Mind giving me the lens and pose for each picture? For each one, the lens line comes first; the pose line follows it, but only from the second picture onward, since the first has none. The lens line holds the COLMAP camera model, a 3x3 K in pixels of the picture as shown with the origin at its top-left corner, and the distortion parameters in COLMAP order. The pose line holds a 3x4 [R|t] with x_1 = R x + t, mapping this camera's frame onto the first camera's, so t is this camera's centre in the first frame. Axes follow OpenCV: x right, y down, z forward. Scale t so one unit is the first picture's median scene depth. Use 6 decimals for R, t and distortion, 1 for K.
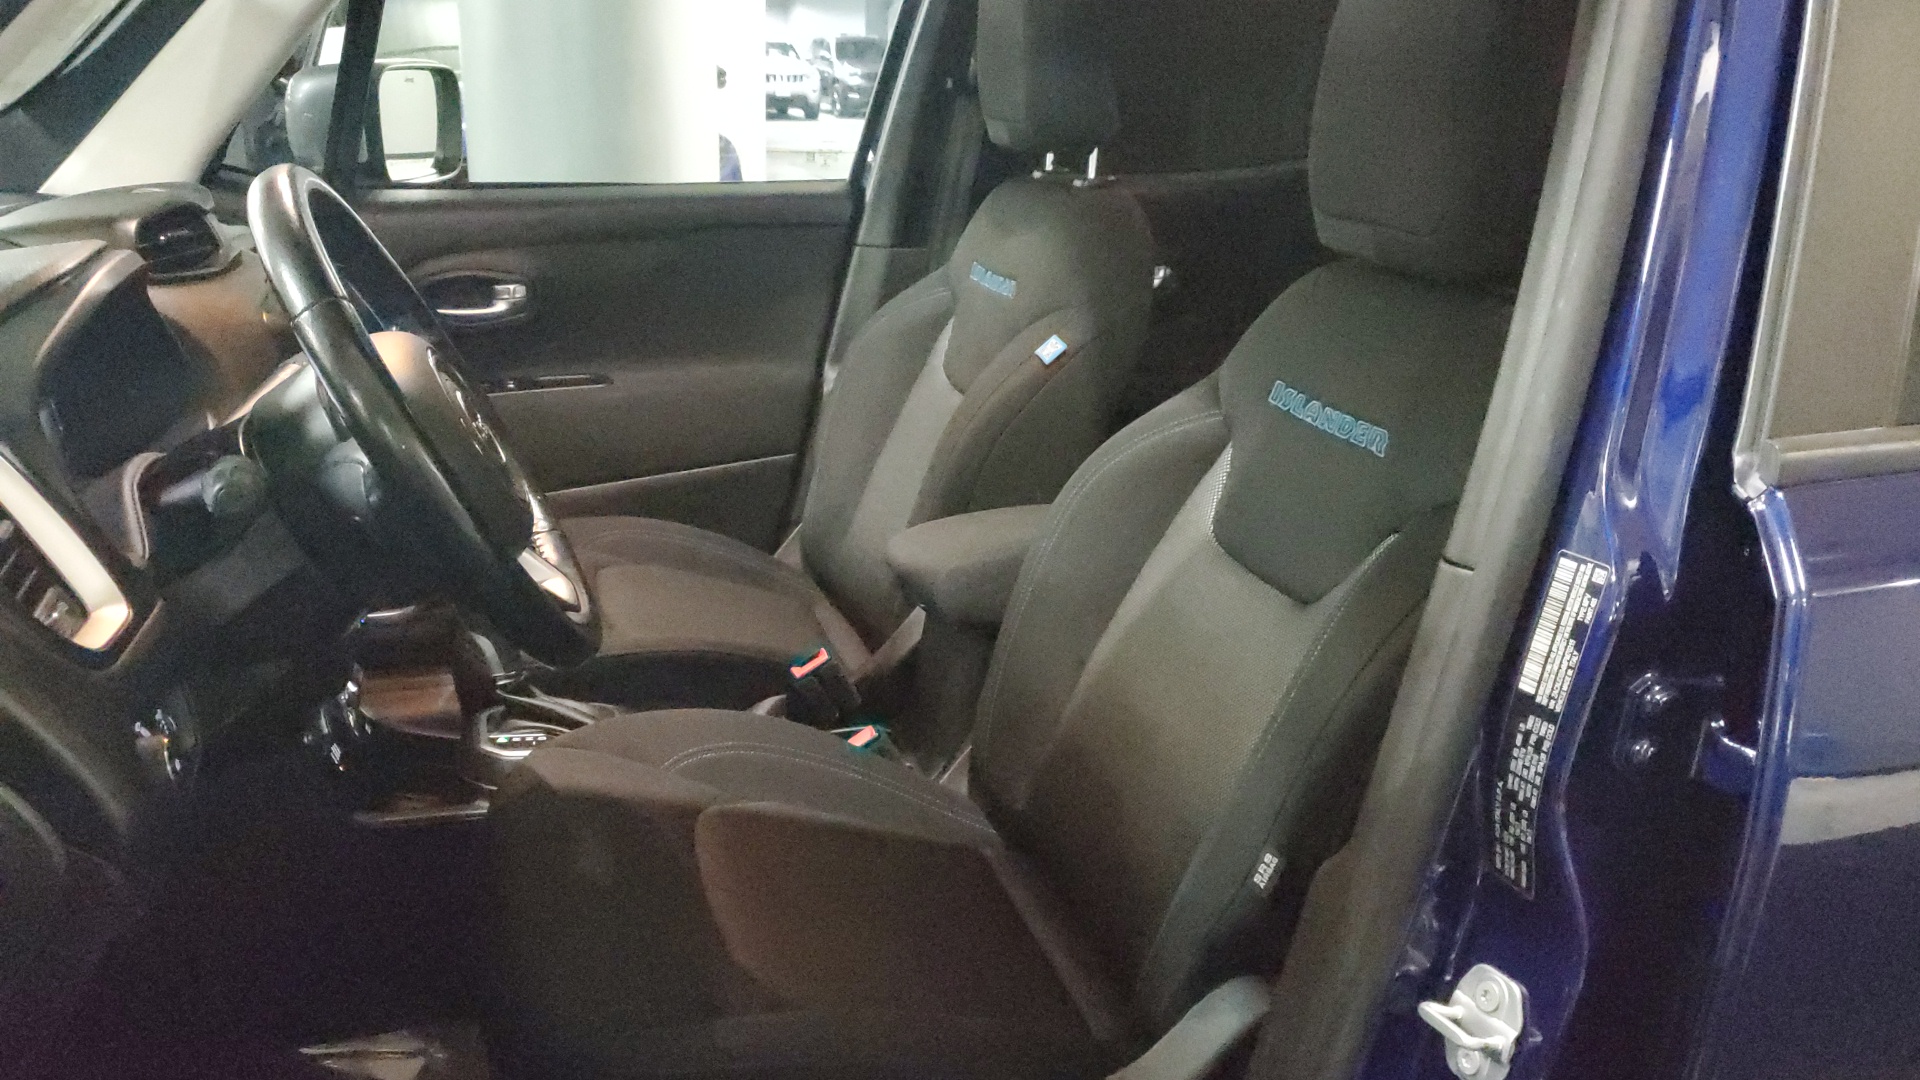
lens RADIAL K [[1501.2, 0, 978.9], [0, 1501.2, 550.4], [0, 0, 1]] dist [0.117270, -0.158909]
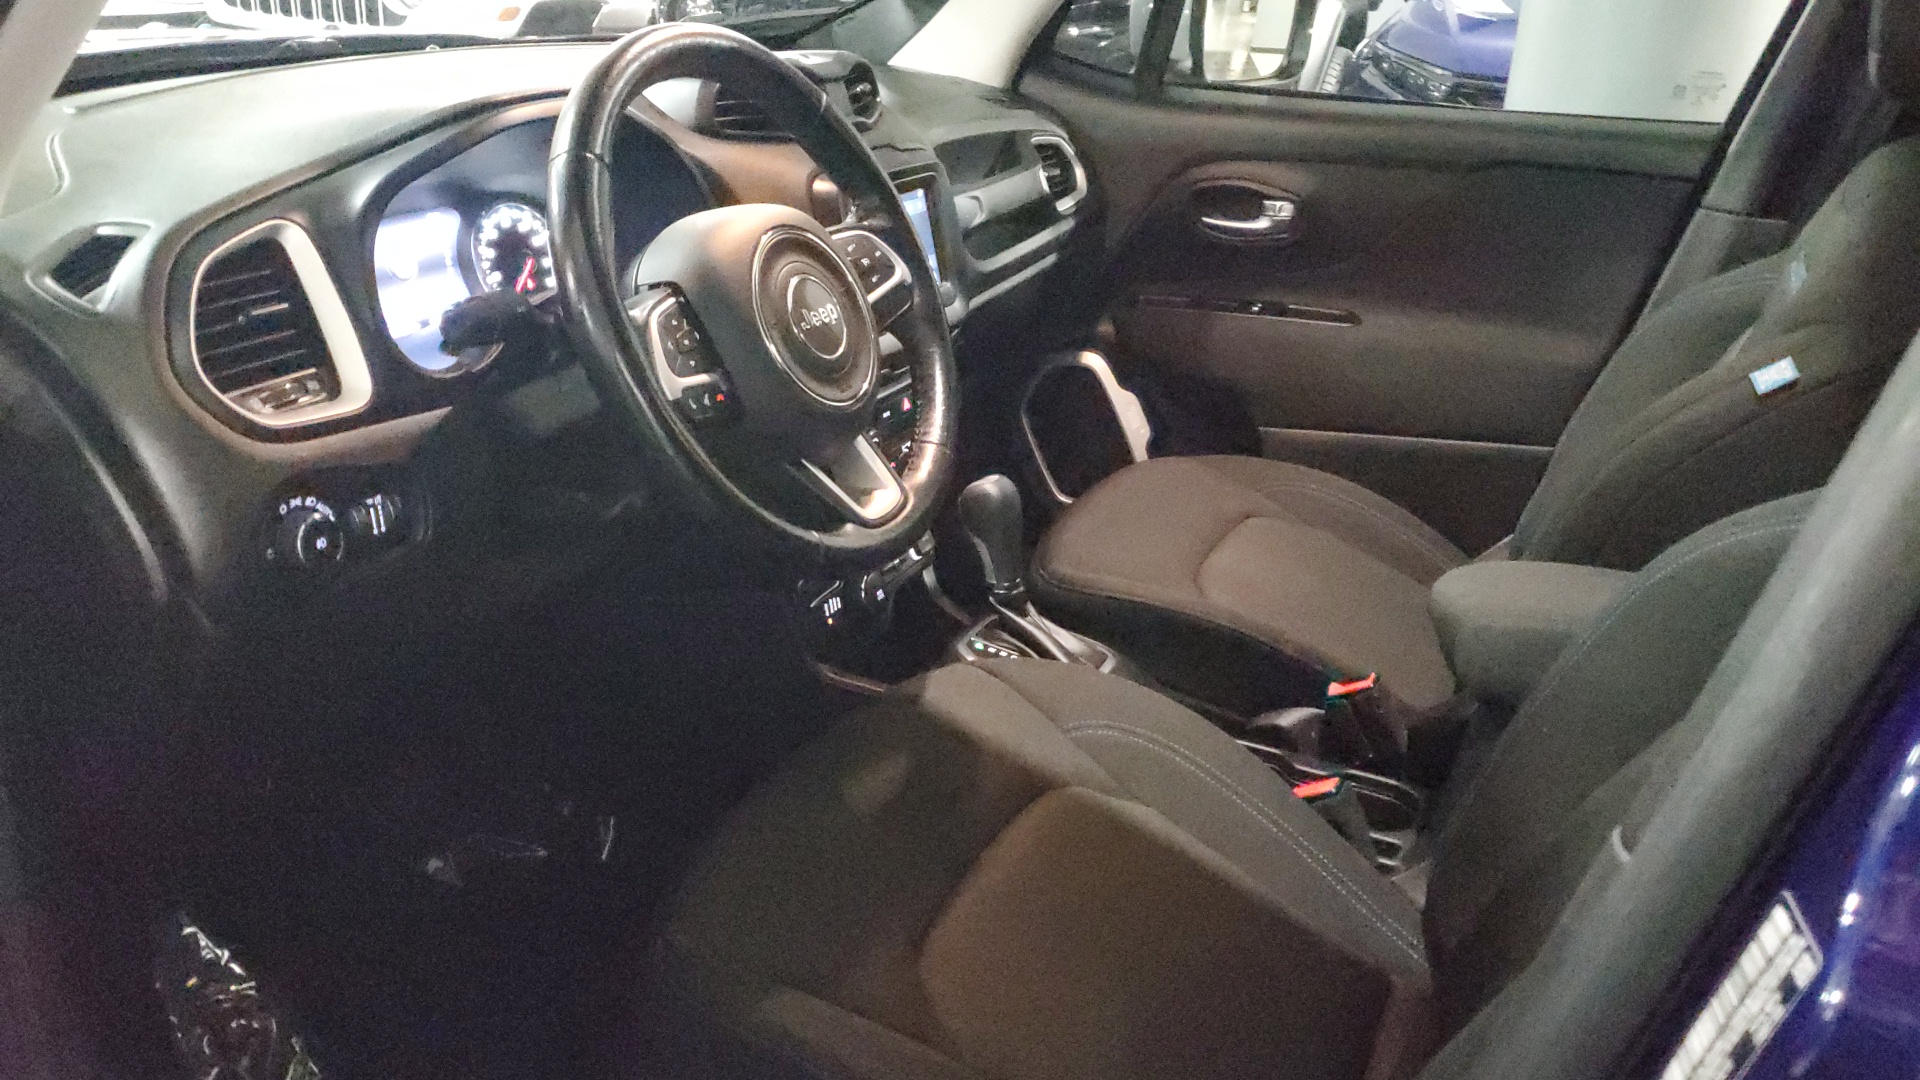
lens RADIAL K [[1500.1, 0, 960.0], [0, 1500.1, 540.0], [0, 0, 1]] dist [0.104580, -0.157555]
pose [[0.722490, 0.273533, -0.634971, 0.198292], [-0.250149, 0.959608, 0.128753, -0.045723], [0.644542, 0.065815, 0.761731, 0.177449]]
